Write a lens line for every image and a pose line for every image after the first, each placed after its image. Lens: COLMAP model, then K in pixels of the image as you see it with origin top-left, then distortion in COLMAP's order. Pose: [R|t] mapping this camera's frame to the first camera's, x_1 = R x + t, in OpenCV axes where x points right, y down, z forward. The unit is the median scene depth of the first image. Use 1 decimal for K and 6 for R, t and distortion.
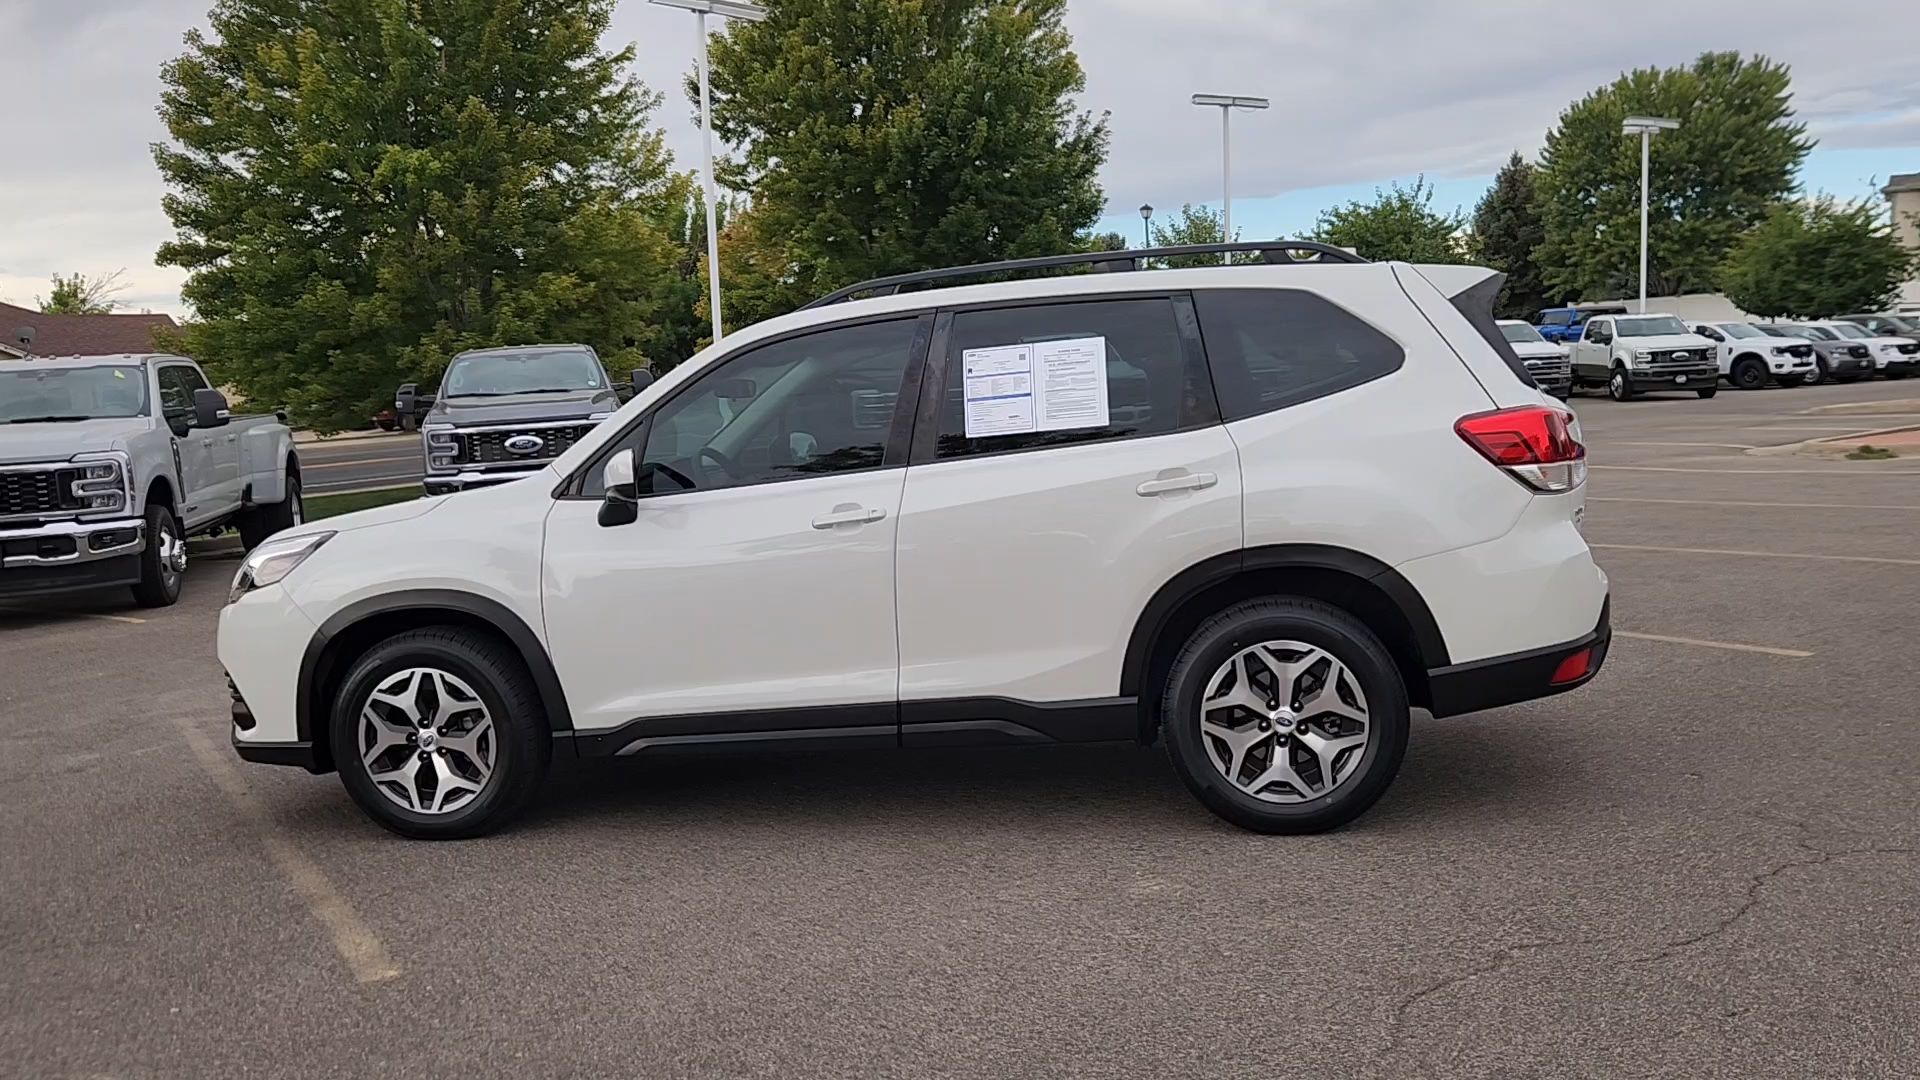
lens RADIAL K [[1621.1, 0, 949.4], [0, 1621.1, 577.6], [0, 0, 1]] dist [0.036751, -0.028737]
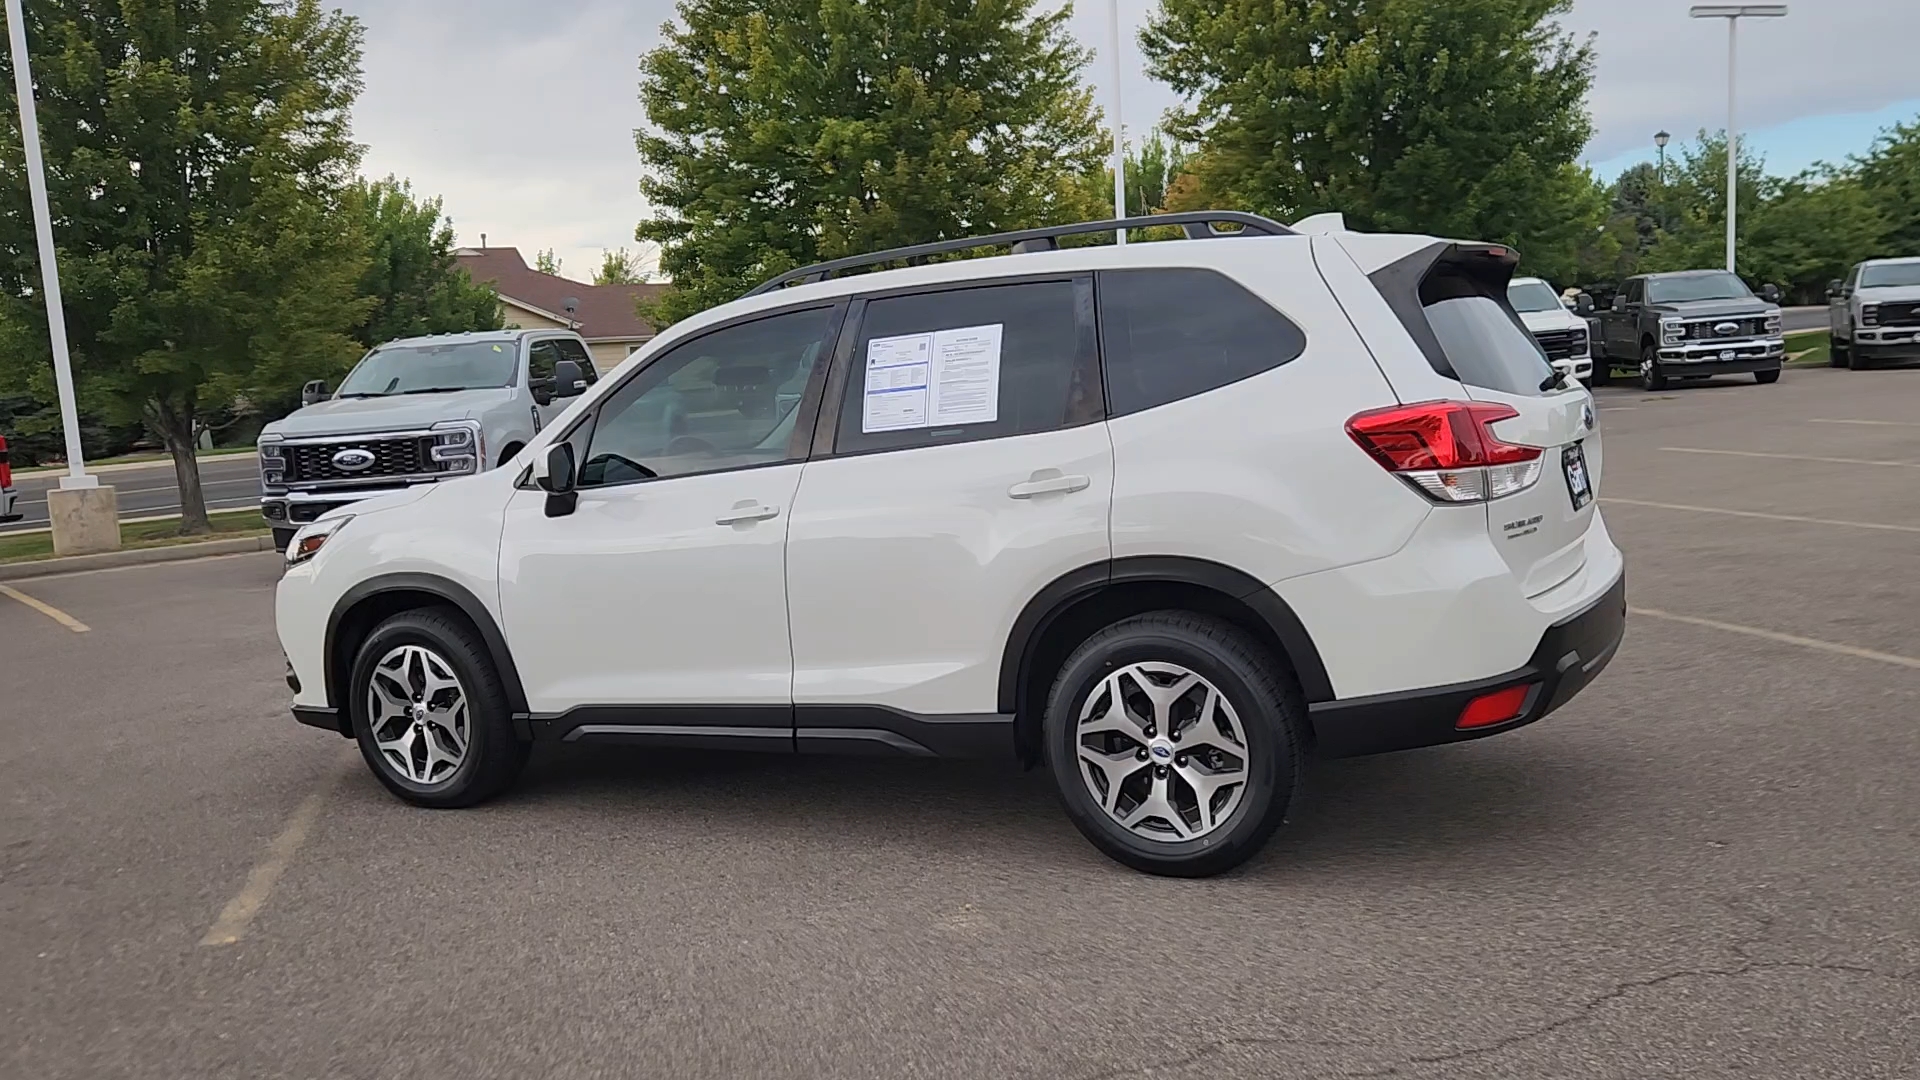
lens RADIAL K [[1621.1, 0, 949.4], [0, 1621.1, 577.6], [0, 0, 1]] dist [0.036751, -0.028737]
pose [[0.951854, 0.030848, -0.304995, 0.328824], [-0.021832, 0.999219, 0.032928, -0.031310], [0.305772, -0.024684, 0.951785, 0.098297]]
